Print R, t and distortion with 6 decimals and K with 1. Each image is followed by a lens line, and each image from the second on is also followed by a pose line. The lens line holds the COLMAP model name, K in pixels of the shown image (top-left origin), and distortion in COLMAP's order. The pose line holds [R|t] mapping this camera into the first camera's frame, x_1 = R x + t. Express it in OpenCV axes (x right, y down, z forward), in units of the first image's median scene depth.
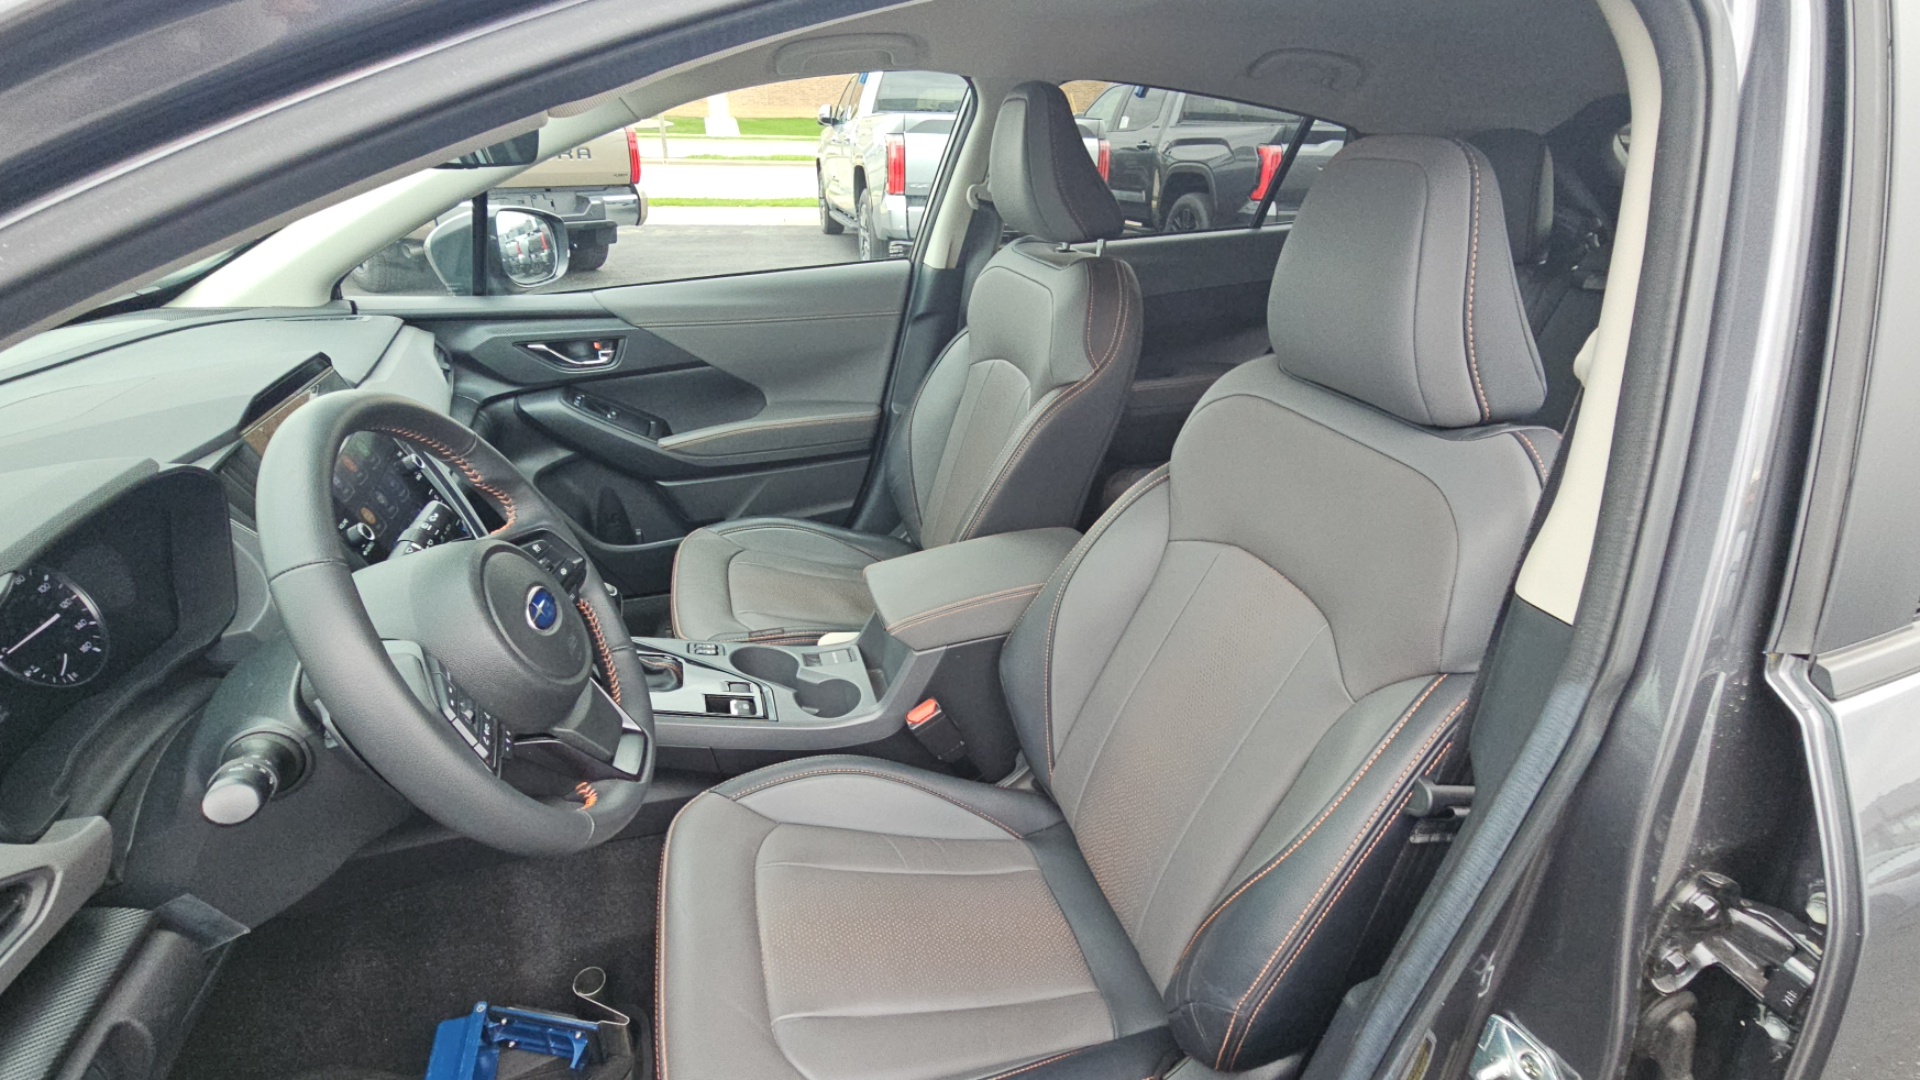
lens RADIAL K [[853.0, 0, 979.0], [0, 853.0, 544.7], [0, 0, 1]] dist [0.008554, -0.007111]
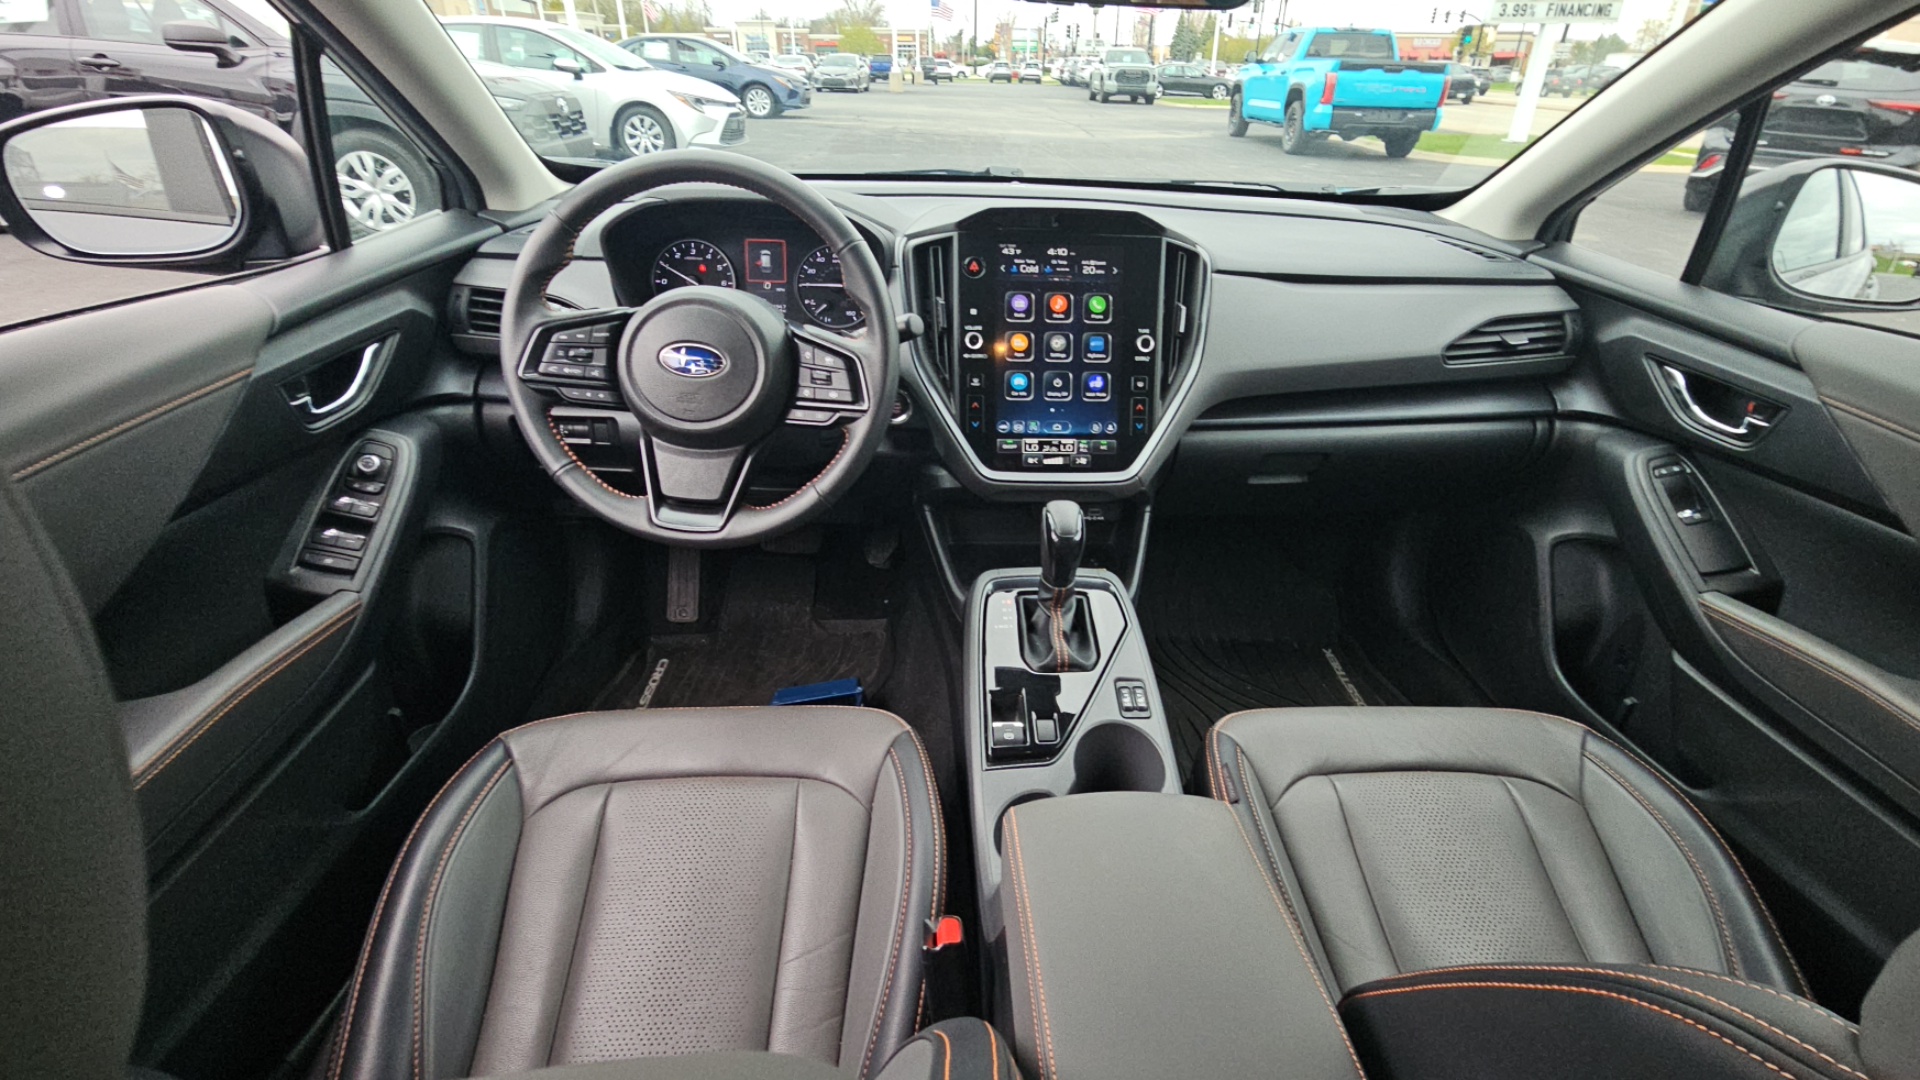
lens RADIAL K [[853.0, 0, 980.4], [0, 853.0, 547.2], [0, 0, 1]] dist [0.008554, -0.007111]
pose [[-0.254148, 0.449167, -0.856538, 0.206614], [-0.461718, 0.721836, 0.515528, -0.208347], [0.849838, 0.526500, 0.023936, 0.560042]]
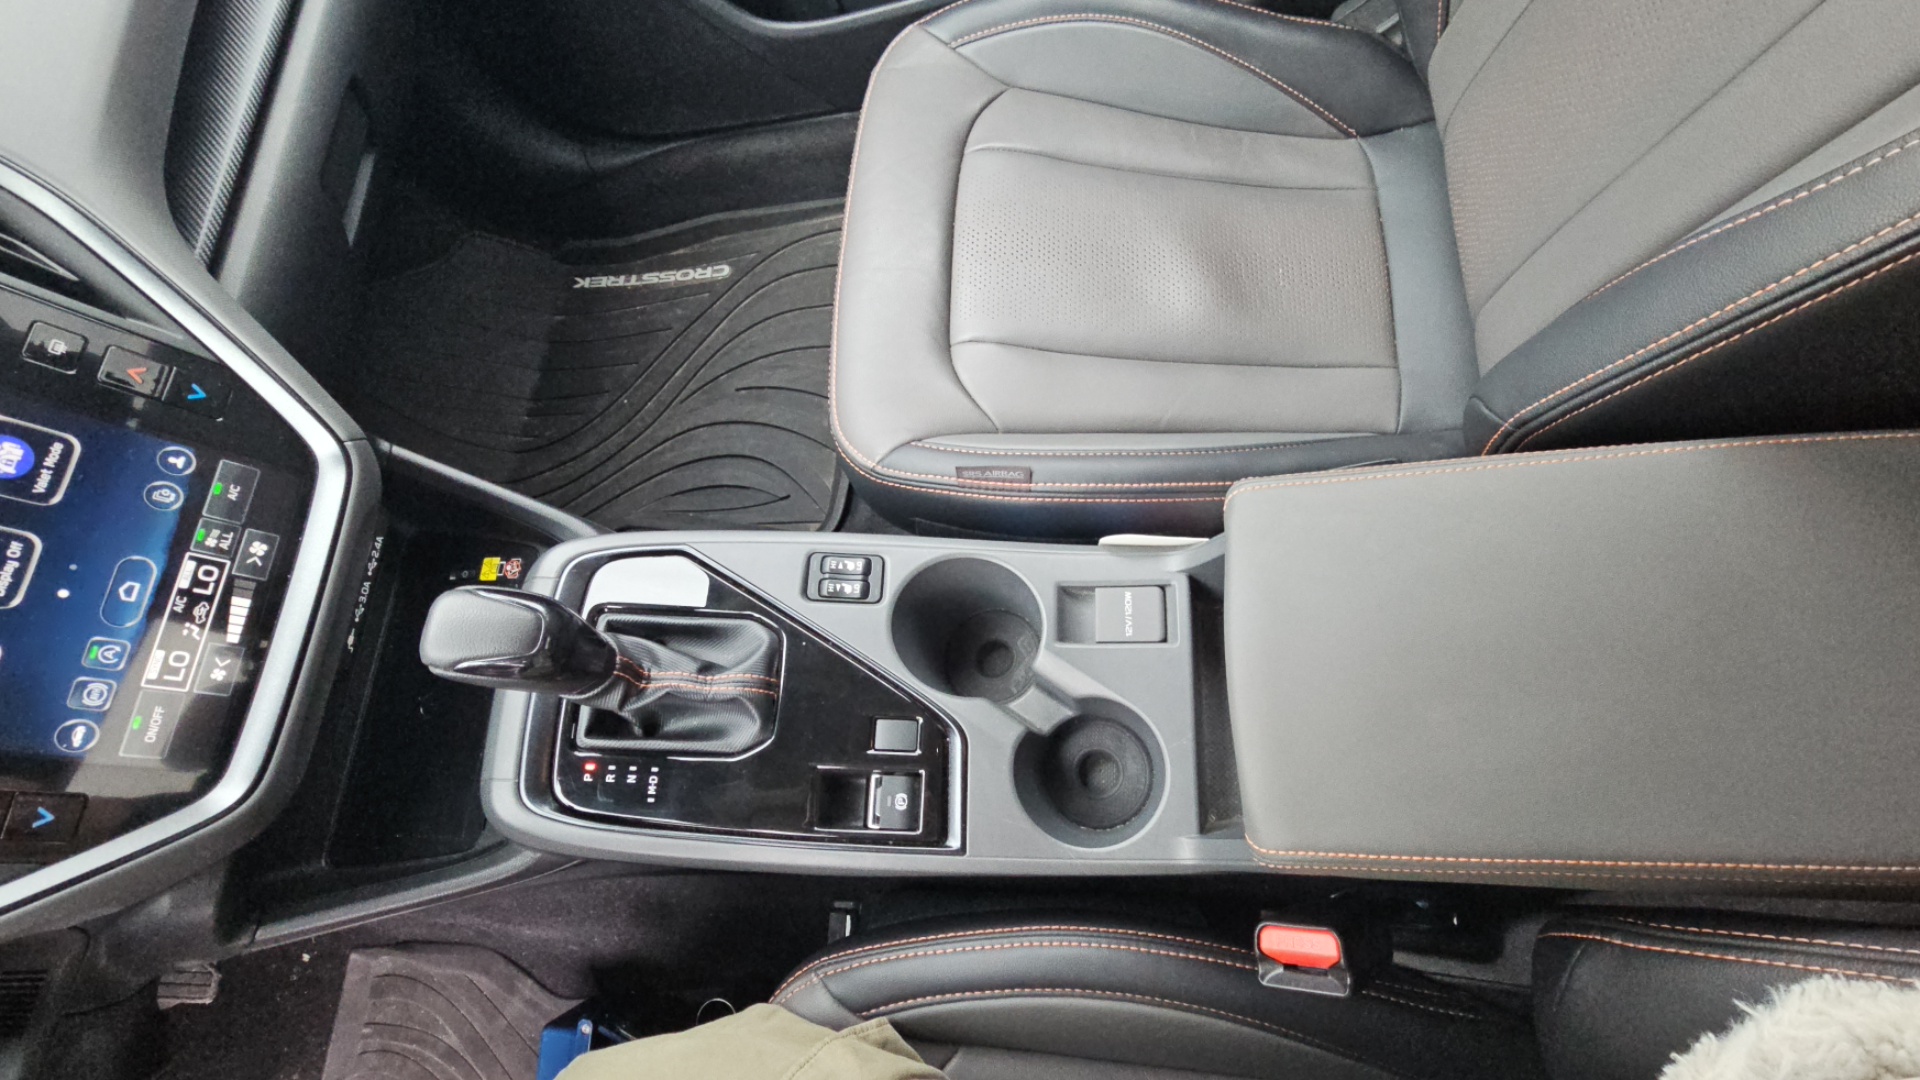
lens RADIAL K [[853.0, 0, 976.4], [0, 853.0, 544.4], [0, 0, 1]] dist [0.008554, -0.007111]
pose [[0.916614, 0.257314, -0.305955, -0.086324], [0.044574, 0.694767, 0.717853, -0.146907], [0.397281, -0.671631, 0.625363, 0.531220]]
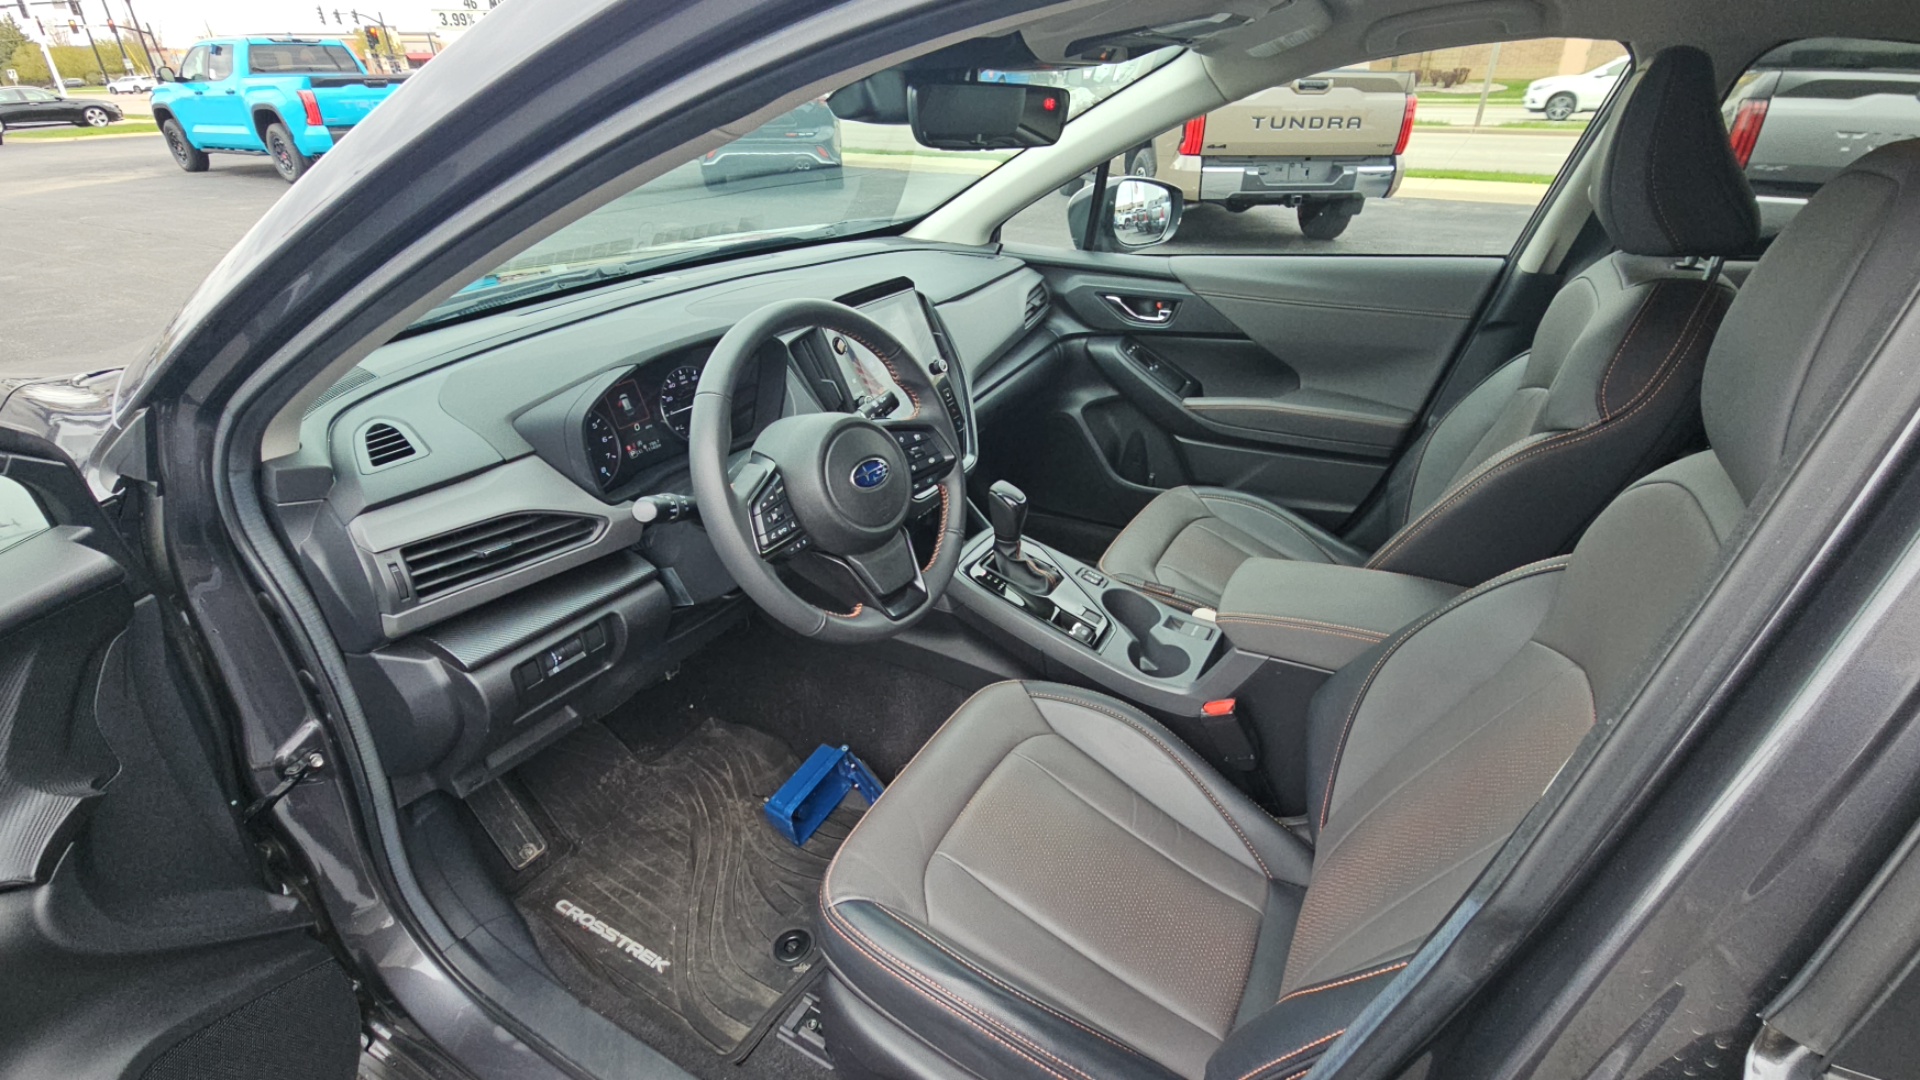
lens RADIAL K [[853.0, 0, 981.3], [0, 853.0, 544.6], [0, 0, 1]] dist [0.008554, -0.007111]
pose [[0.685435, 0.324383, -0.651886, 0.213920], [-0.303796, 0.941040, 0.148837, -0.030239], [0.661730, 0.096022, 0.743568, 0.037263]]
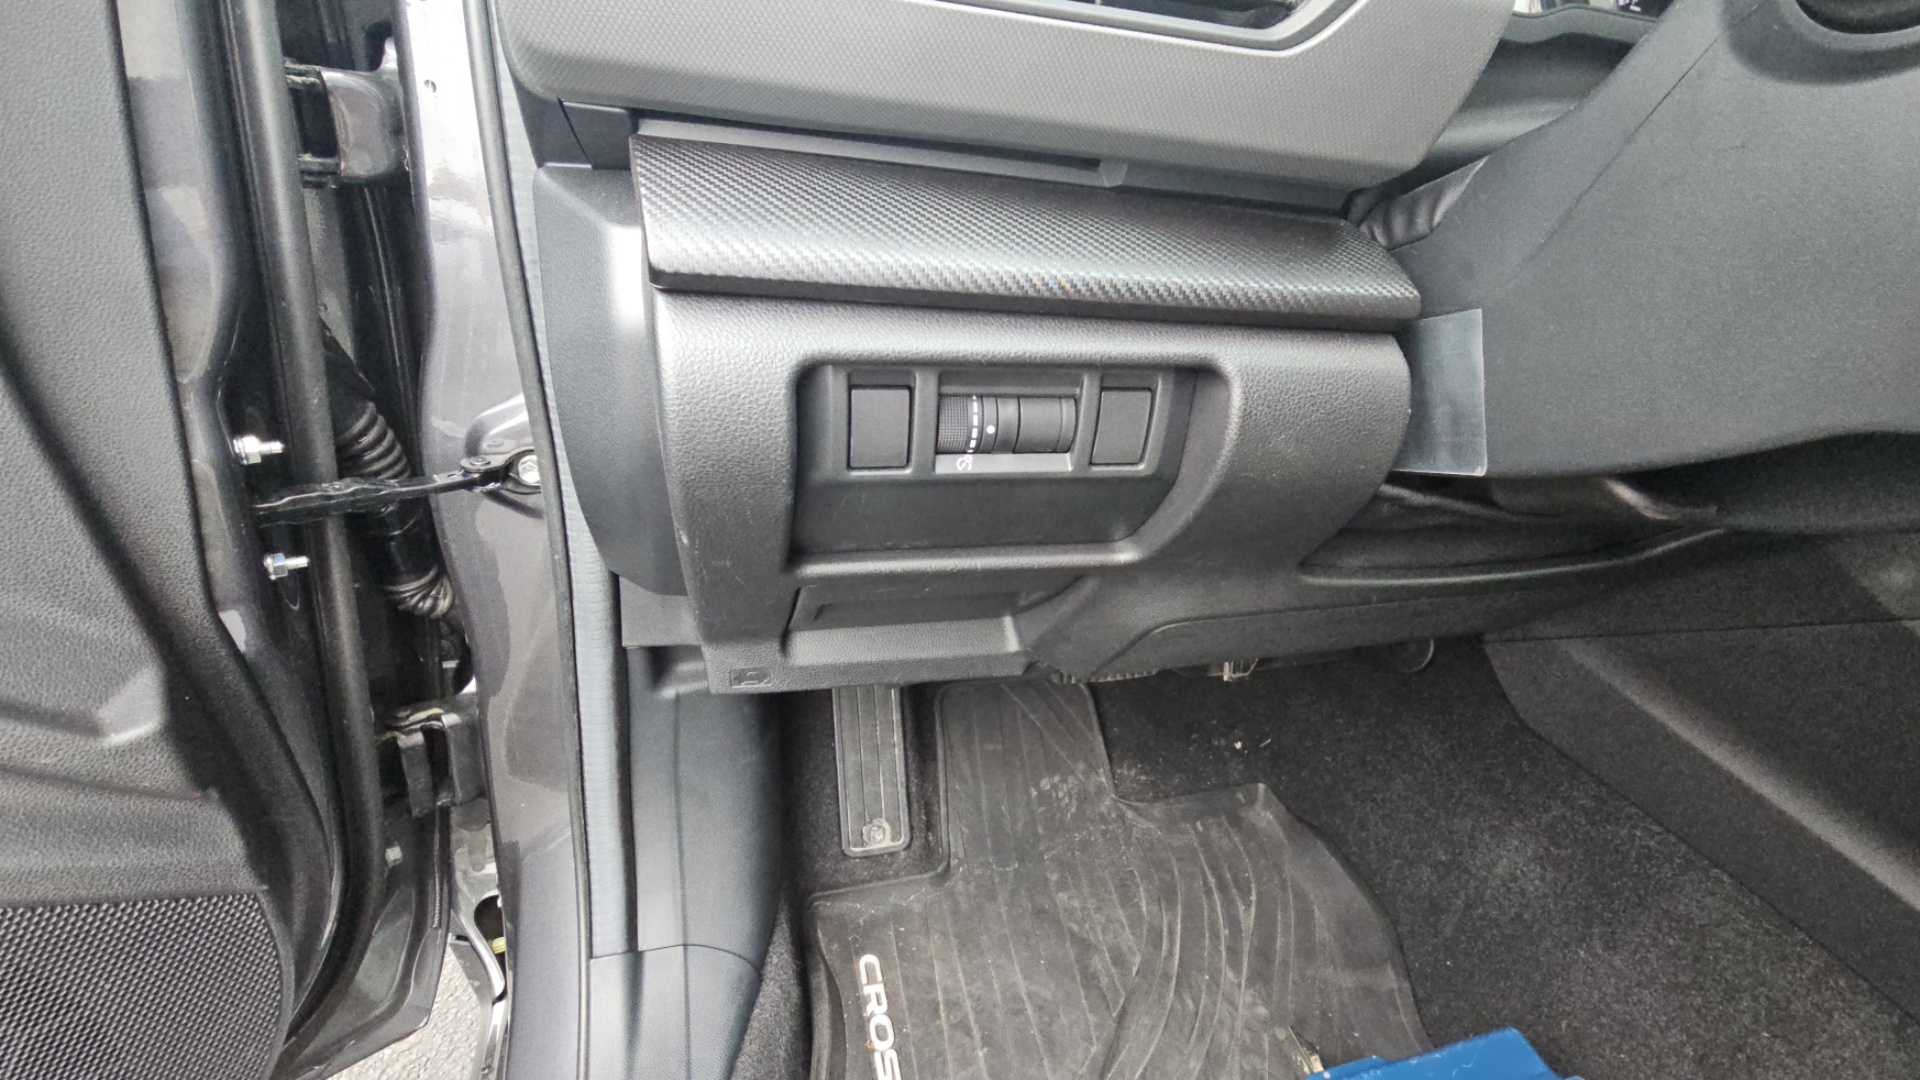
lens RADIAL K [[853.0, 0, 974.5], [0, 853.0, 544.8], [0, 0, 1]] dist [0.008554, -0.007111]
pose [[-0.033629, 0.456657, -0.889007, -0.151130], [-0.507989, 0.758231, 0.408697, 0.153061], [0.860707, 0.465350, 0.206478, 0.244781]]
